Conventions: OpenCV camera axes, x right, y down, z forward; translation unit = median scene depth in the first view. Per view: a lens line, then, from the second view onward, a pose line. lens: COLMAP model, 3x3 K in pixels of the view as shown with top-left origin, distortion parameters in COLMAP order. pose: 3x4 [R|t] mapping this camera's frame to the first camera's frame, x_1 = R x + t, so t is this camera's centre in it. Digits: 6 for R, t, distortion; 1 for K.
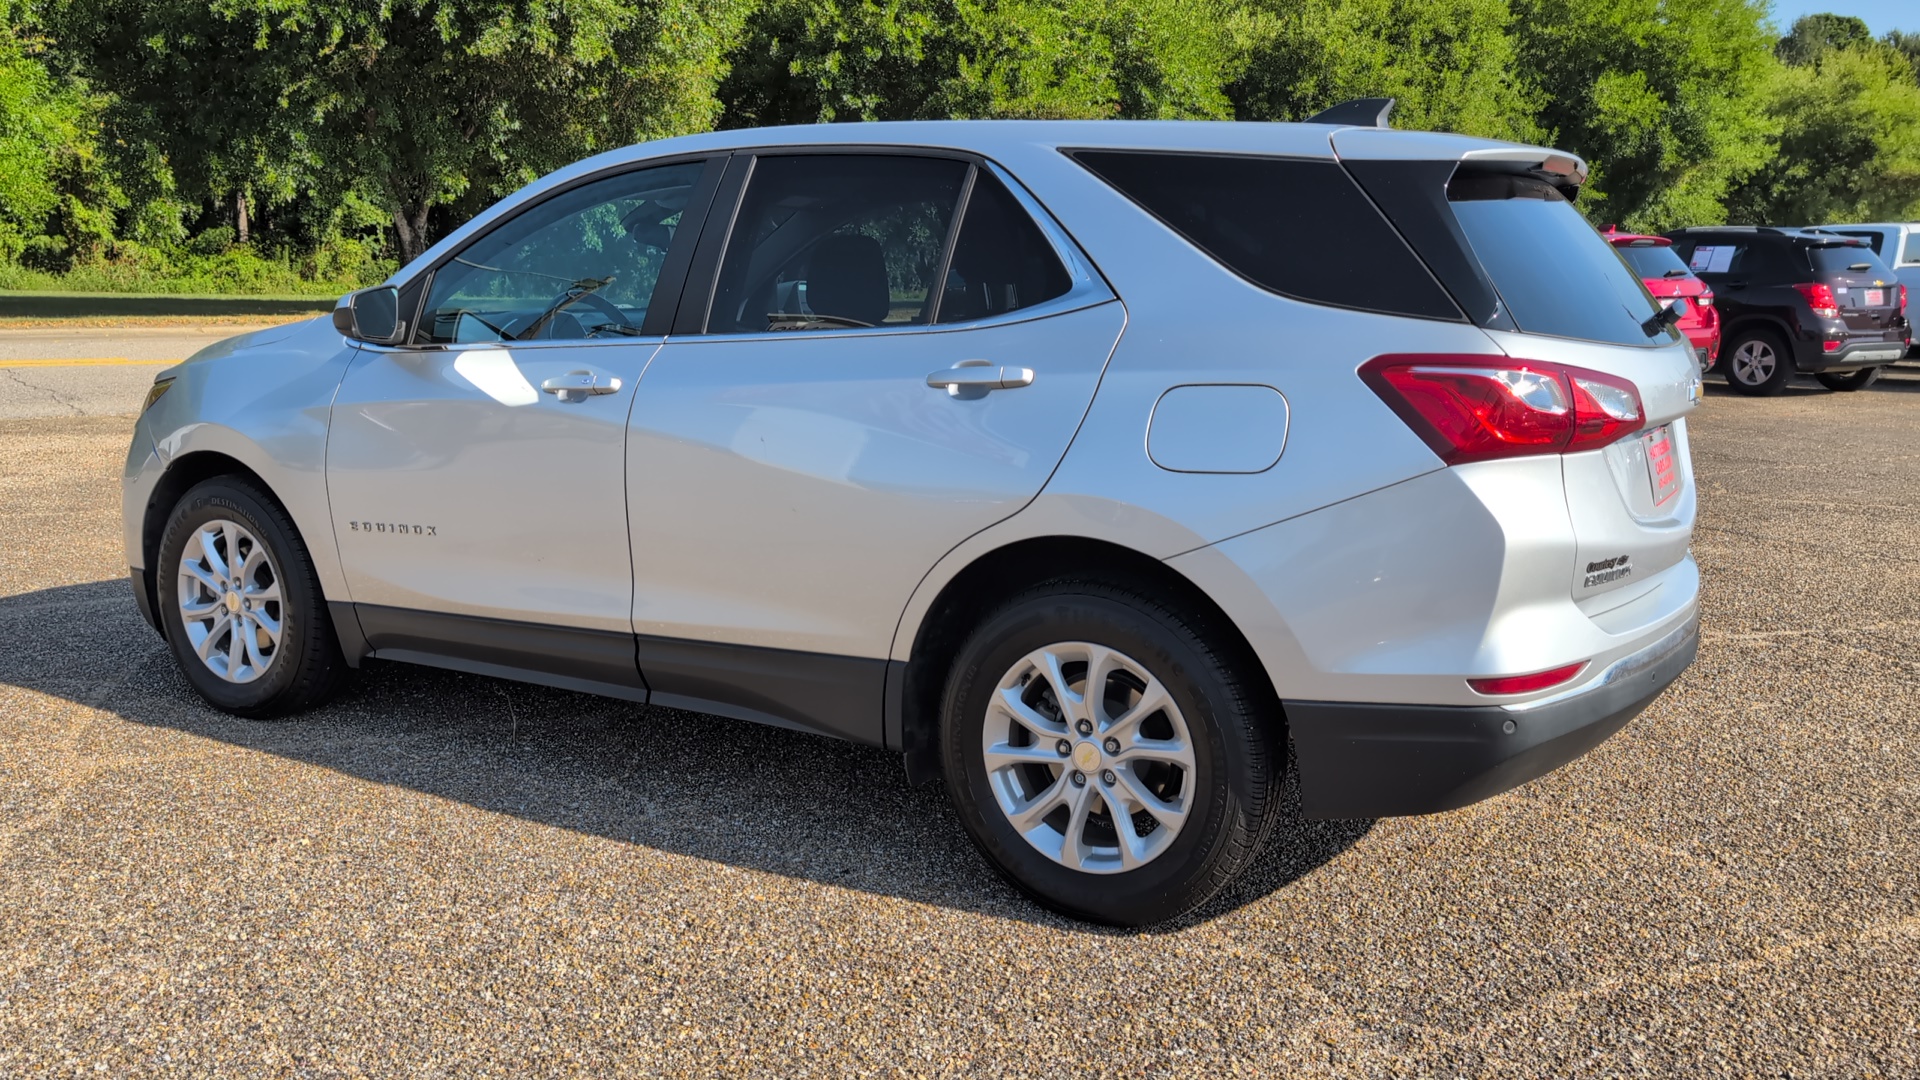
lens RADIAL K [[1581.7, 0, 959.9], [0, 1581.7, 506.0], [0, 0, 1]] dist [0.017136, -0.000507]
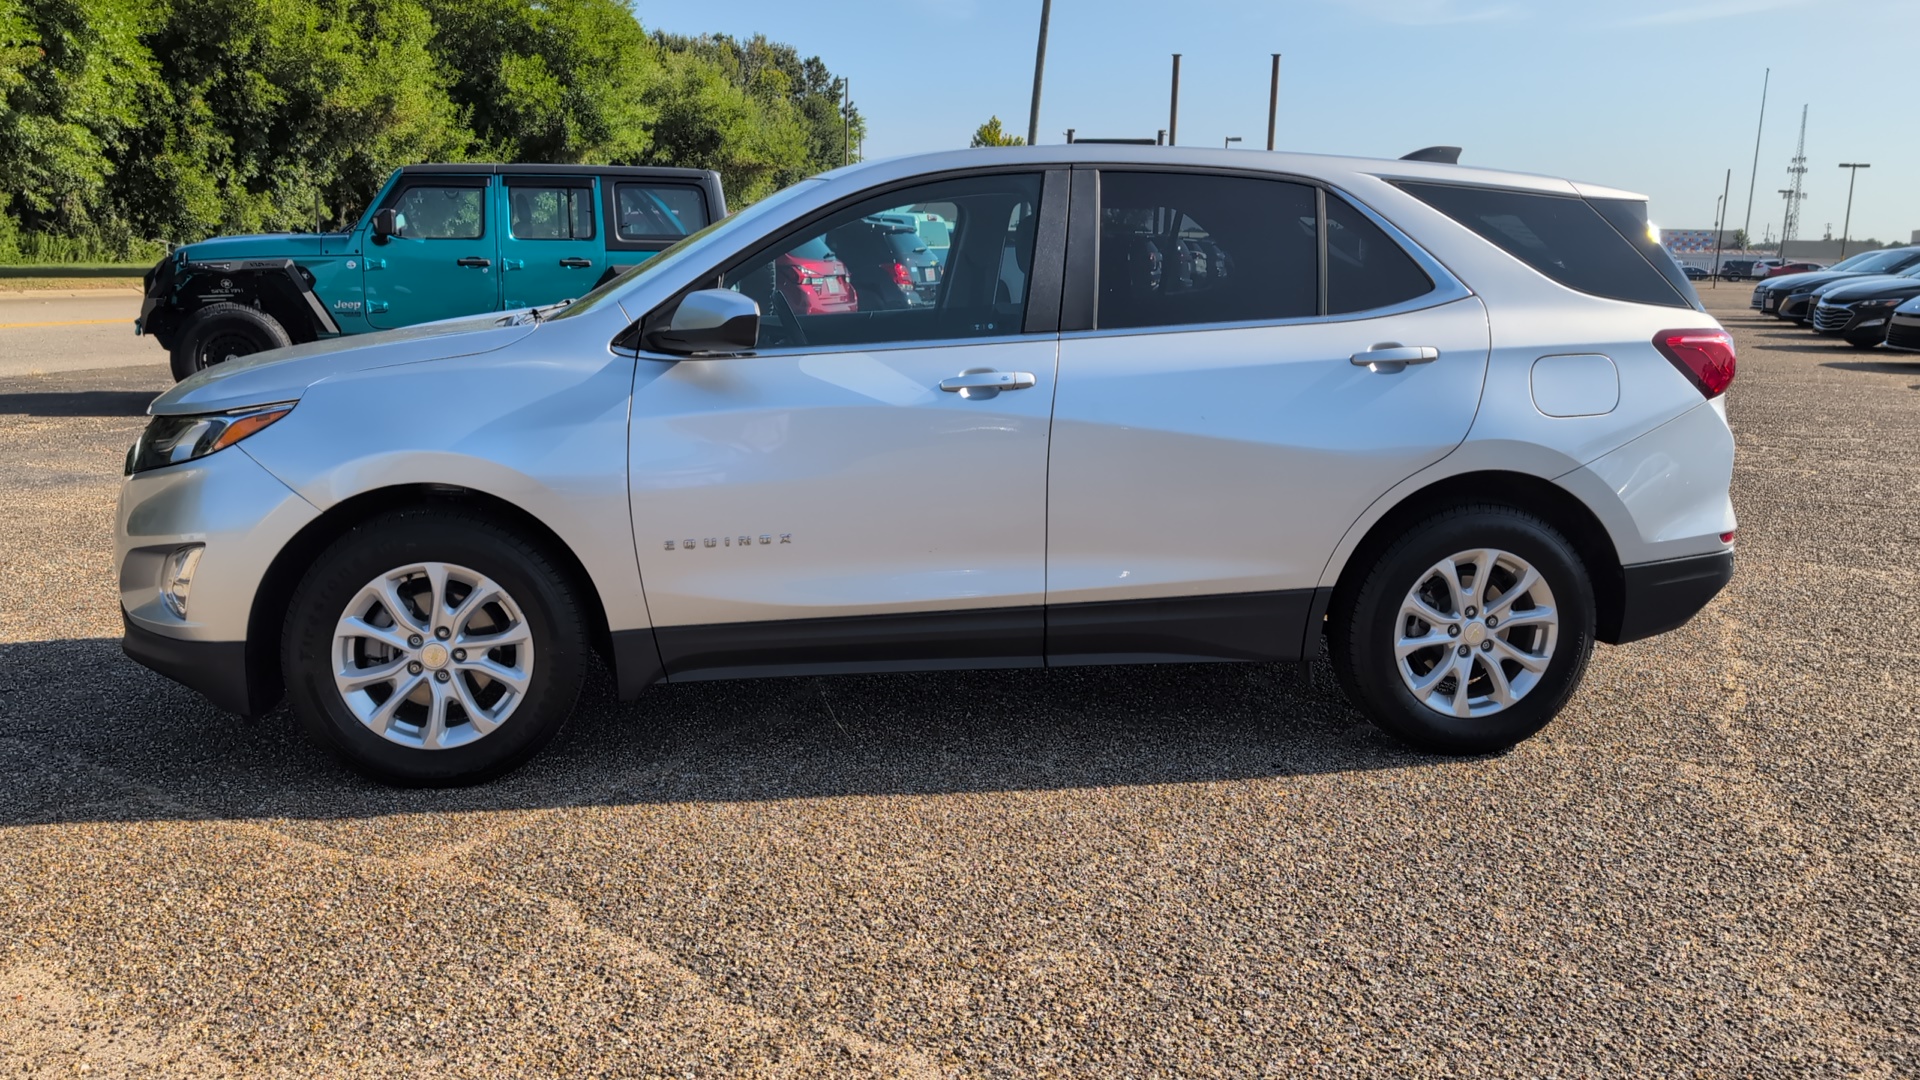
lens RADIAL K [[1571.4, 0, 929.3], [0, 1571.4, 540.4], [0, 0, 1]] dist [0.016627, -0.005591]
pose [[0.777137, -0.113488, 0.619014, -0.928180], [0.088296, 0.993539, 0.071302, -0.048599], [-0.623107, -0.000754, 0.782136, 0.195406]]
